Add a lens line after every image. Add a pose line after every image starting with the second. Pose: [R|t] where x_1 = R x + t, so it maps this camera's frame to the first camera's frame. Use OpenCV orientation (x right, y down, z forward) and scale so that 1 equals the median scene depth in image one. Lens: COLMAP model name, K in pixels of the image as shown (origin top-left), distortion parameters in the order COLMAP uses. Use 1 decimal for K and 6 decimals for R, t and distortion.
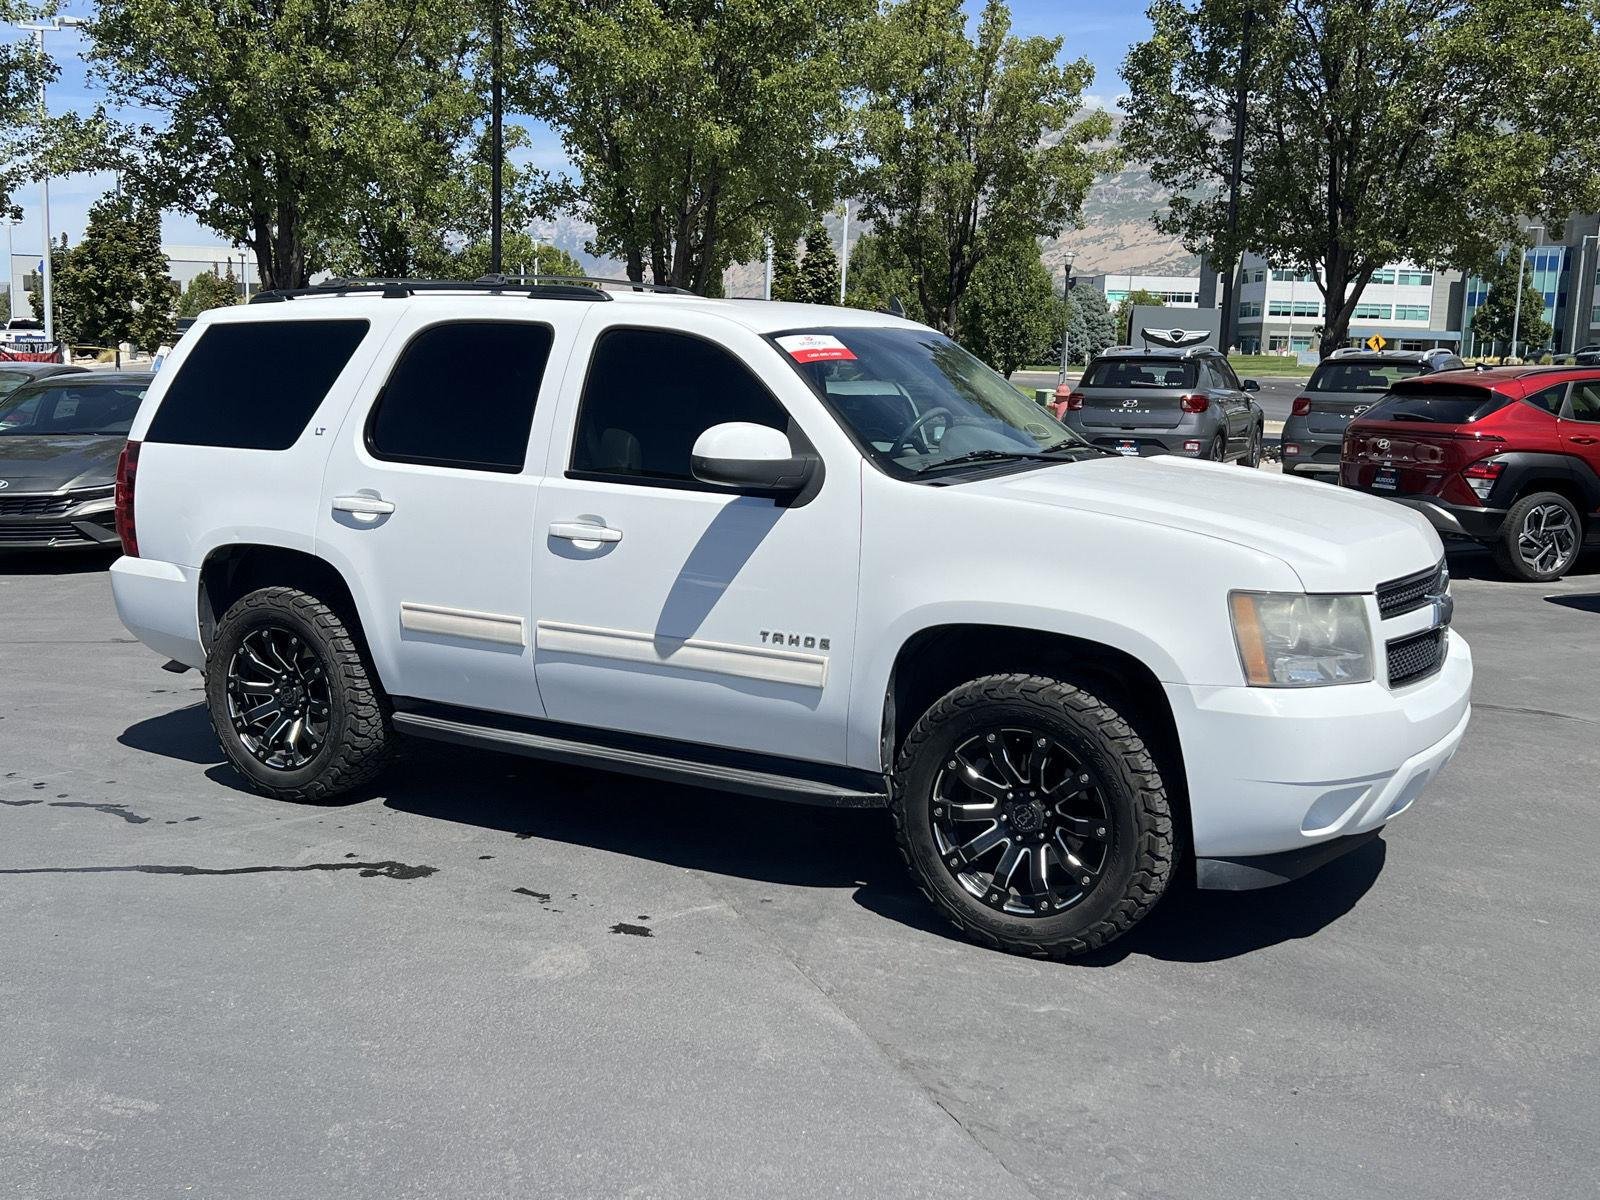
lens RADIAL K [[1623.8, 0, 775.2], [0, 1623.8, 591.3], [0, 0, 1]] dist [0.023968, 0.000000]
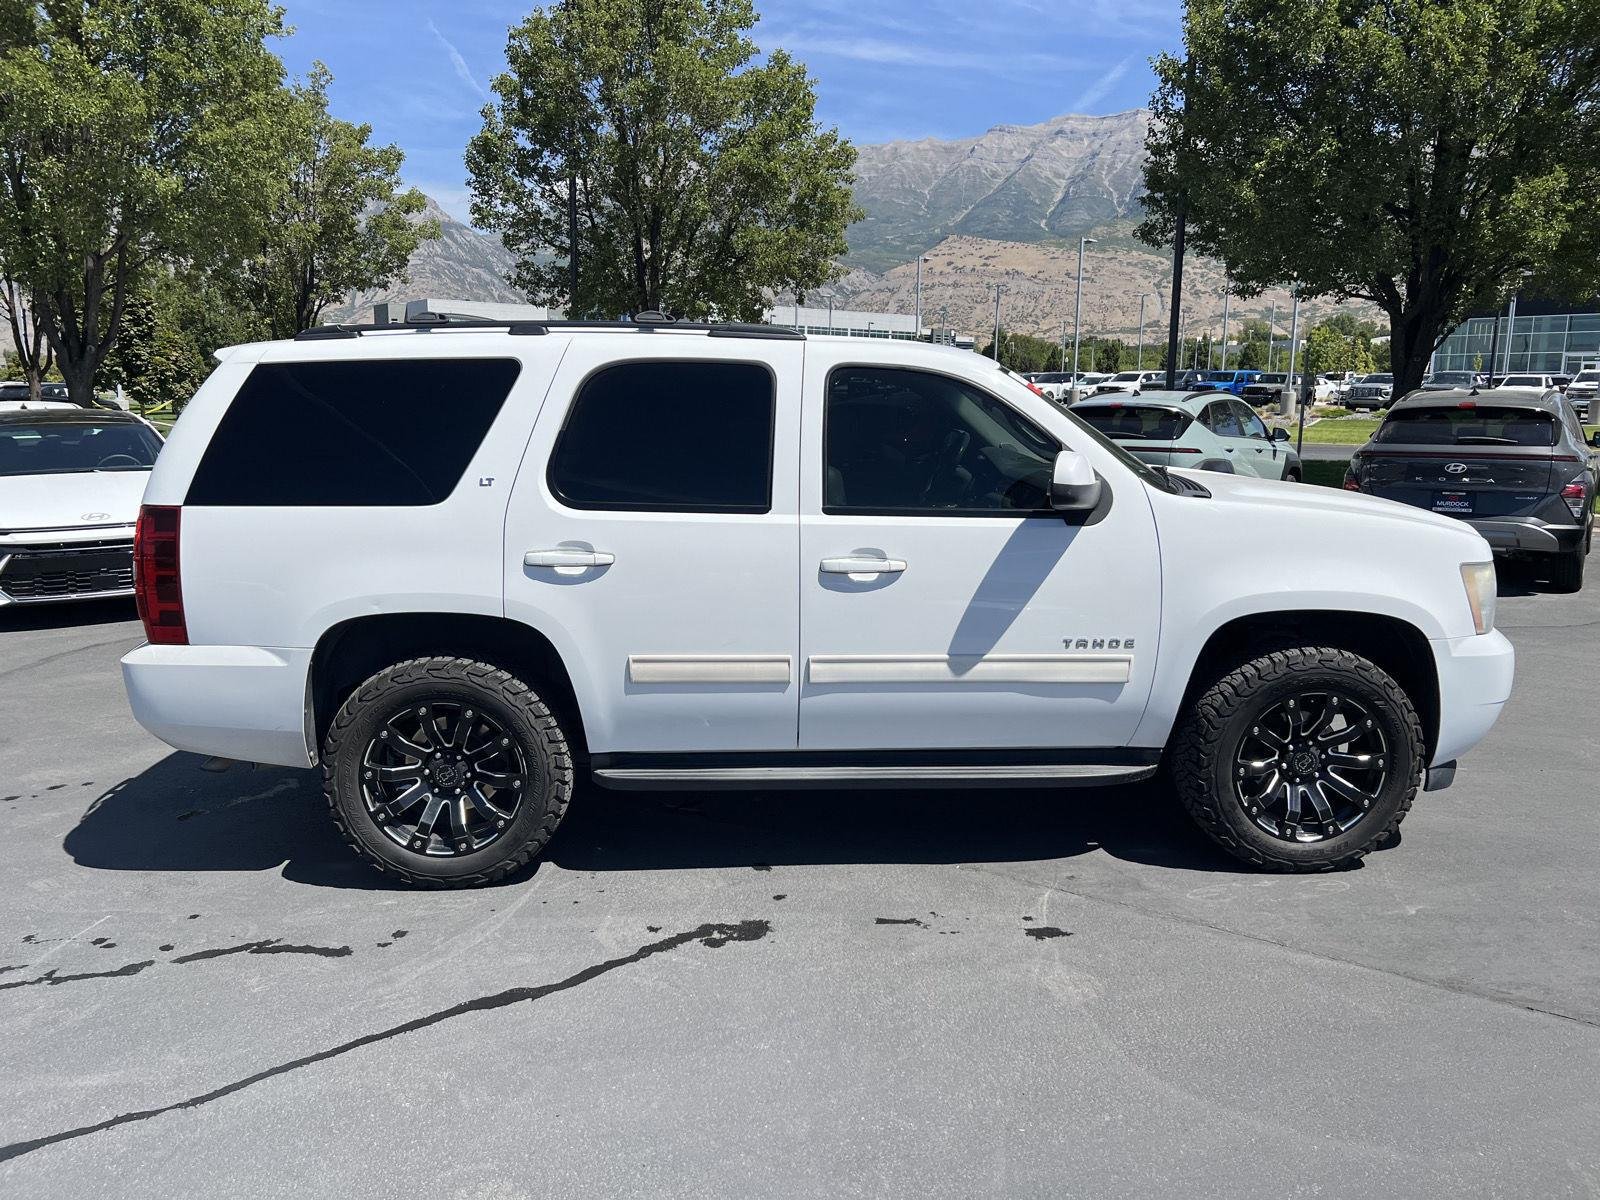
lens RADIAL K [[1234.8, 0, 778.1], [0, 1234.8, 585.0], [0, 0, 1]] dist [0.021108, -0.014294]
pose [[0.834705, -0.099838, 0.541571, -0.570428], [0.091094, 0.994913, 0.043011, -0.060629], [-0.543110, 0.013432, 0.839554, 0.358138]]
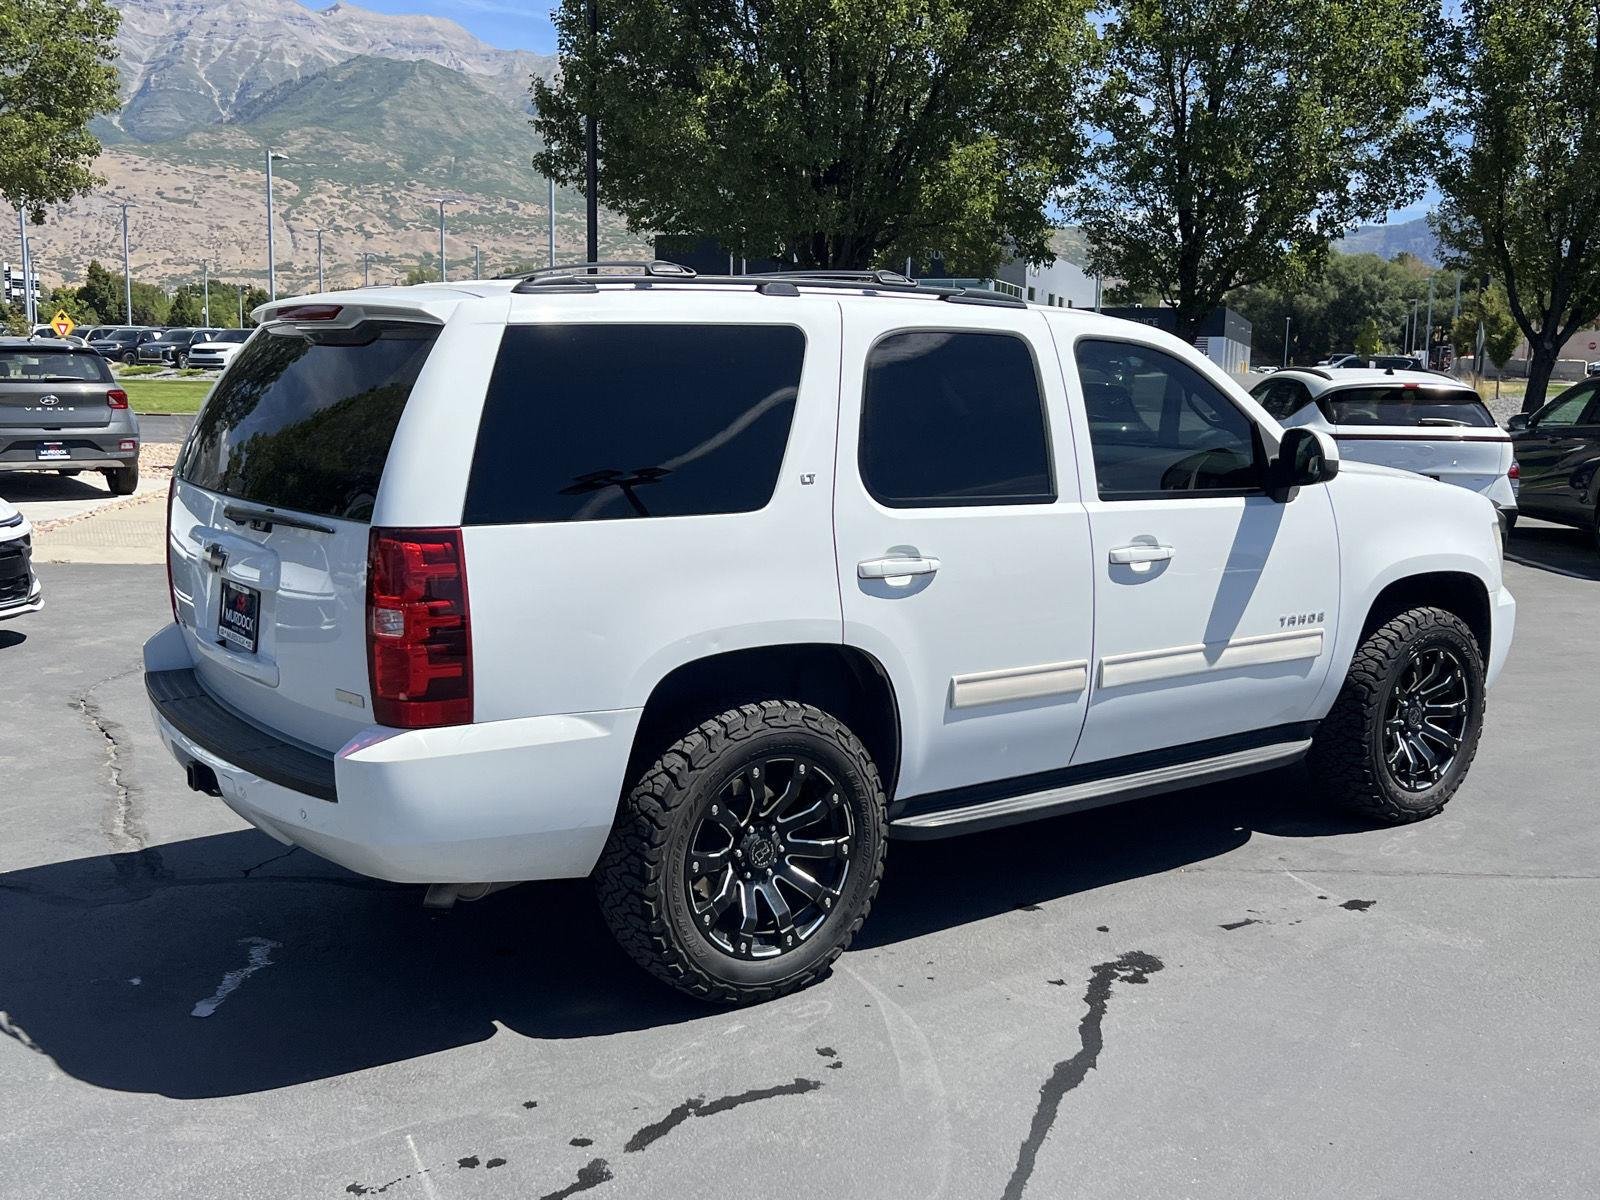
lens RADIAL K [[1623.8, 0, 790.7], [0, 1623.8, 565.1], [0, 0, 1]] dist [0.023968, 0.000000]
pose [[0.383779, -0.125567, 0.914848, -1.040683], [0.126308, 0.988538, 0.082695, -0.131376], [-0.914746, 0.083815, 0.395240, 0.784204]]
